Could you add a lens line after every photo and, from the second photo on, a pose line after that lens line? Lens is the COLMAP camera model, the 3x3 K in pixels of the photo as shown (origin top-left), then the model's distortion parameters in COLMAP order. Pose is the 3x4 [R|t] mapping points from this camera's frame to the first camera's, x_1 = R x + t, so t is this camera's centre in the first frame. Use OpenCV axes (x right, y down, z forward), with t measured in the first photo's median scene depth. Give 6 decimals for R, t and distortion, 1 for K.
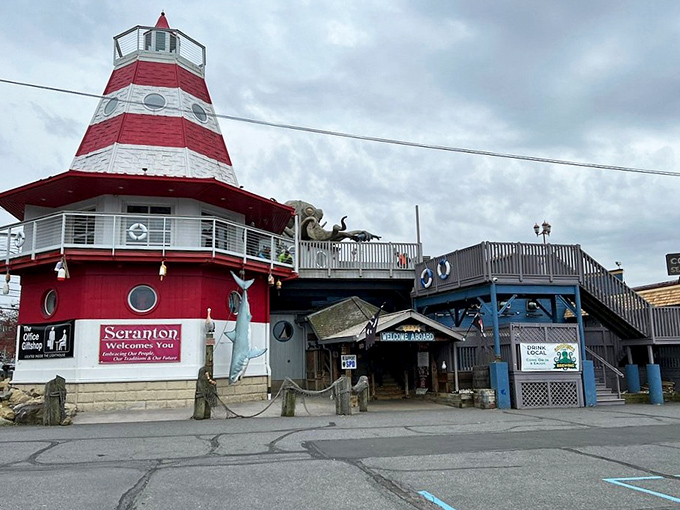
lens RADIAL K [[593.4, 0, 340.0], [0, 593.4, 255.0], [0, 0, 1]] dist [0.132014, -0.336211]
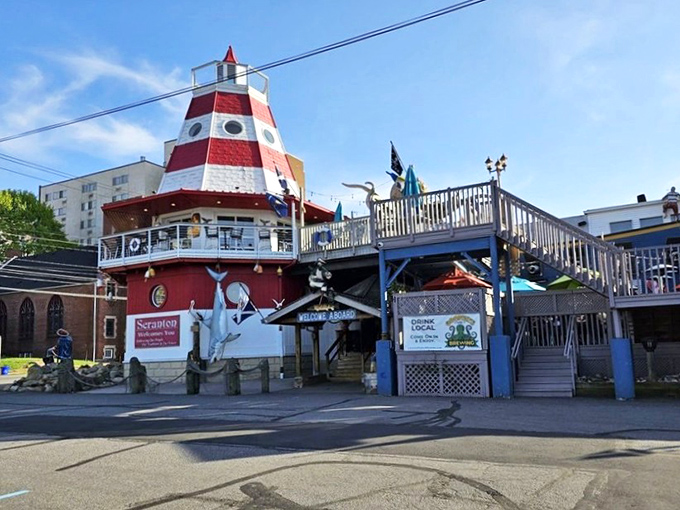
lens RADIAL K [[593.4, 0, 340.0], [0, 593.4, 255.0], [0, 0, 1]] dist [0.132014, -0.336211]
pose [[0.729140, -0.116615, -0.674356, 0.795816], [0.140593, 0.989882, -0.019163, 0.064477], [0.669767, -0.080837, 0.738158, 0.335827]]
